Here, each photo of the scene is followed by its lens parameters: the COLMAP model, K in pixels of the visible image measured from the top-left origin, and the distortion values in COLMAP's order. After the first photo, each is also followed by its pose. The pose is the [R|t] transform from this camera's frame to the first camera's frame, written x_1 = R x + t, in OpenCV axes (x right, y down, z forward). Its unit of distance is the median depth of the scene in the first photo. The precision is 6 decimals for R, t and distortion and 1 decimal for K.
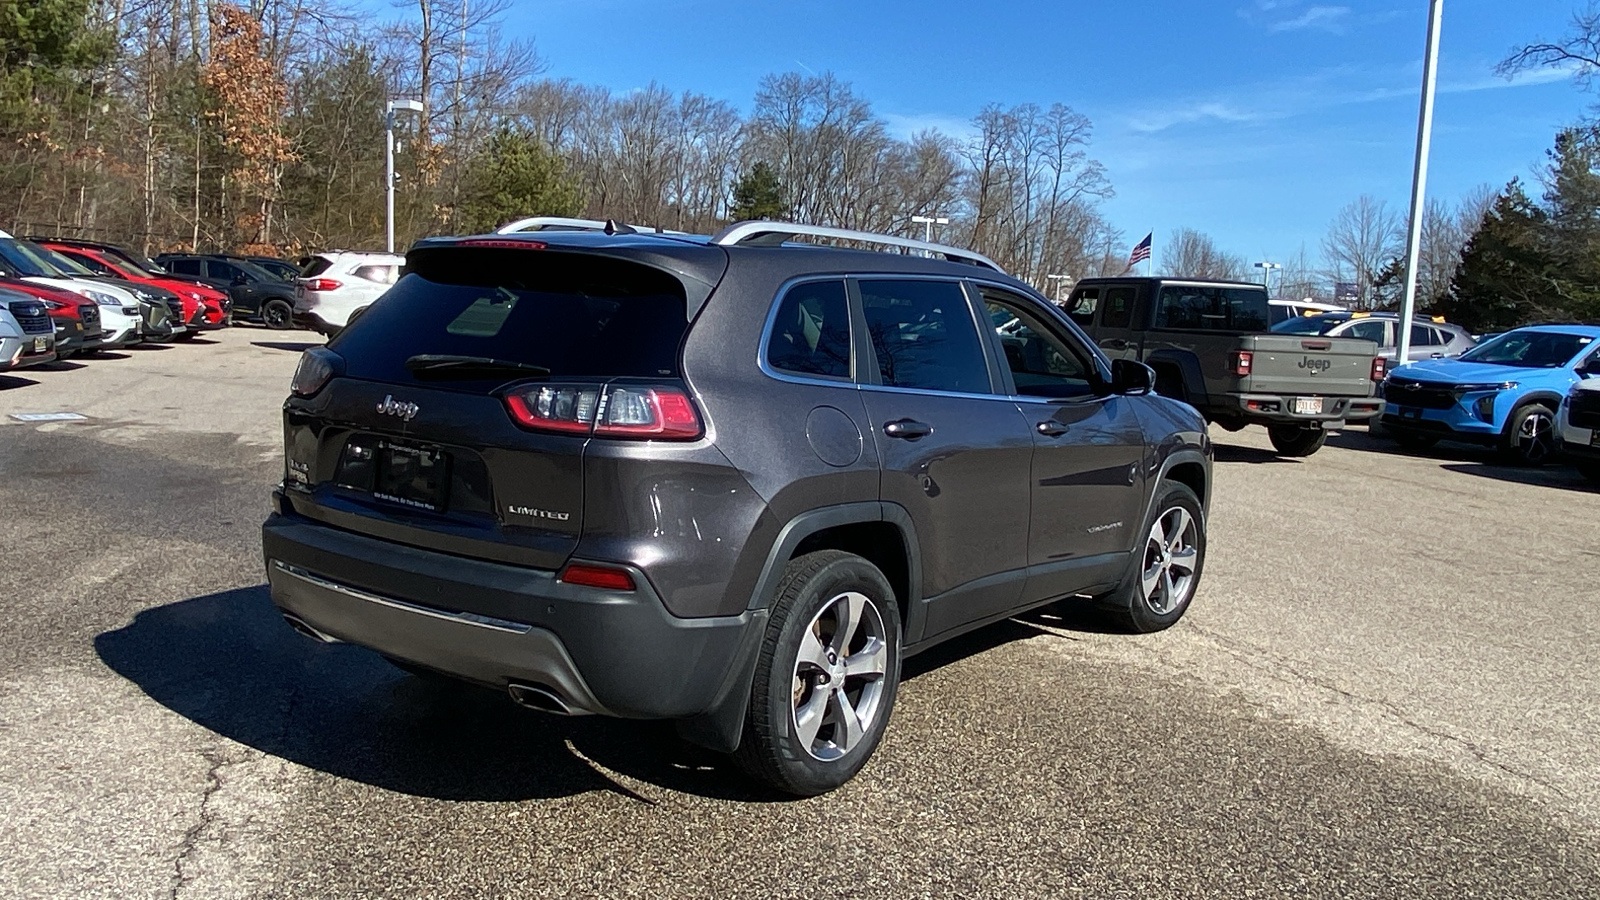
lens RADIAL K [[1337.7, 0, 793.1], [0, 1337.7, 464.8], [0, 0, 1]] dist [0.059337, -0.045624]
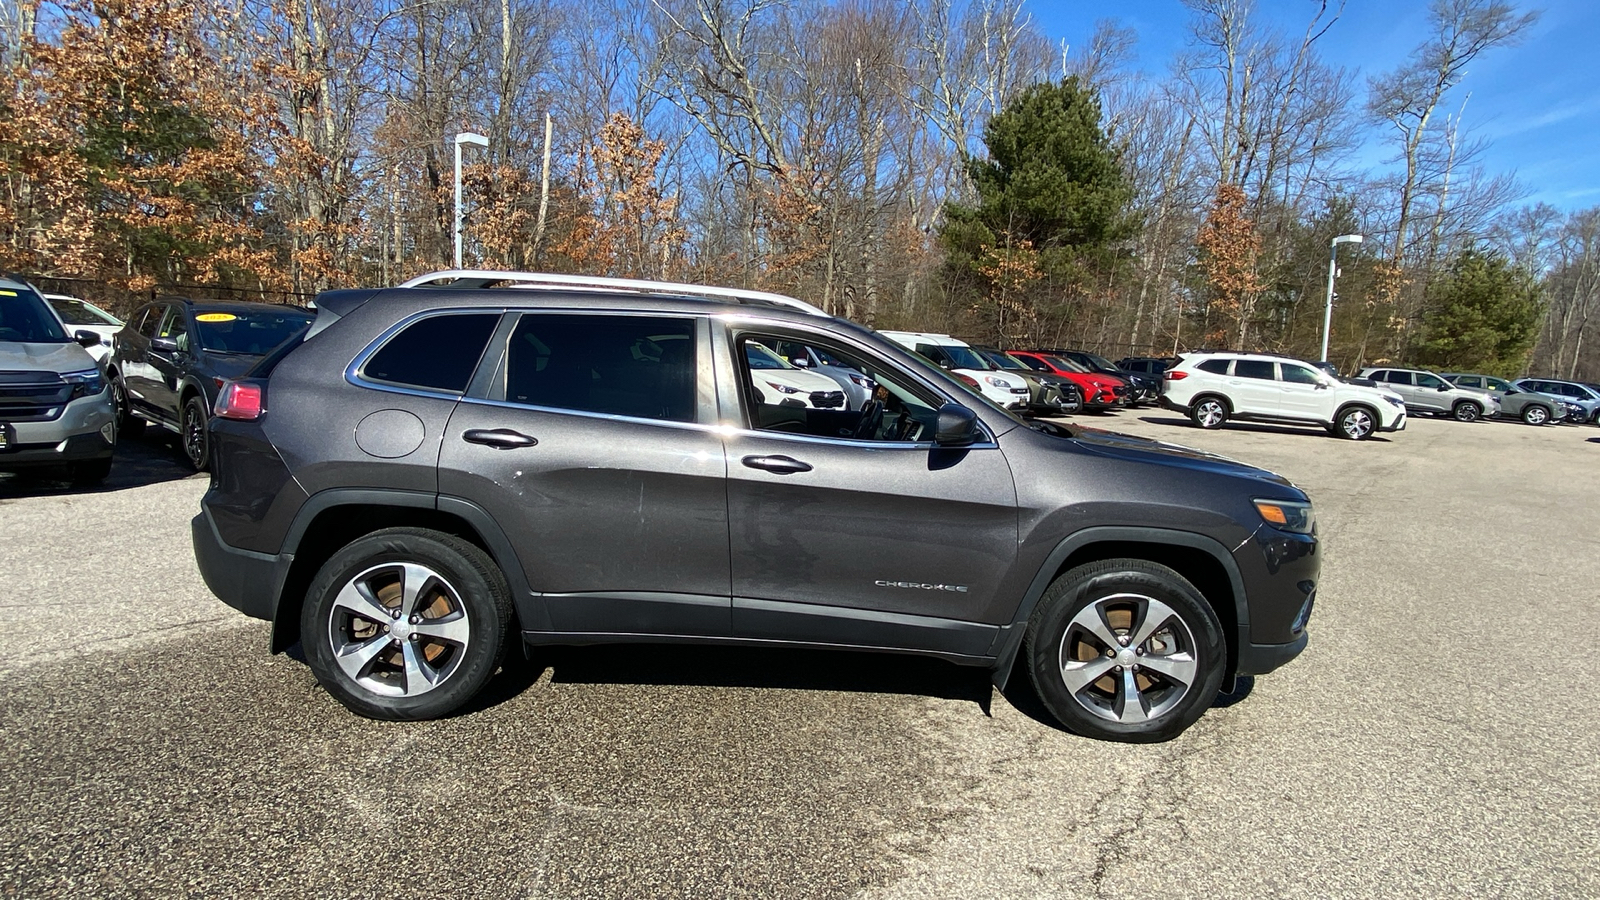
lens RADIAL K [[928.4, 0, 794.4], [0, 928.4, 447.2], [0, 0, 1]] dist [0.000783, -0.000060]
pose [[0.608127, 0.059918, -0.791575, 0.185057], [-0.113263, 0.993495, -0.011812, -0.008115], [0.785718, 0.096840, 0.610957, 0.149813]]
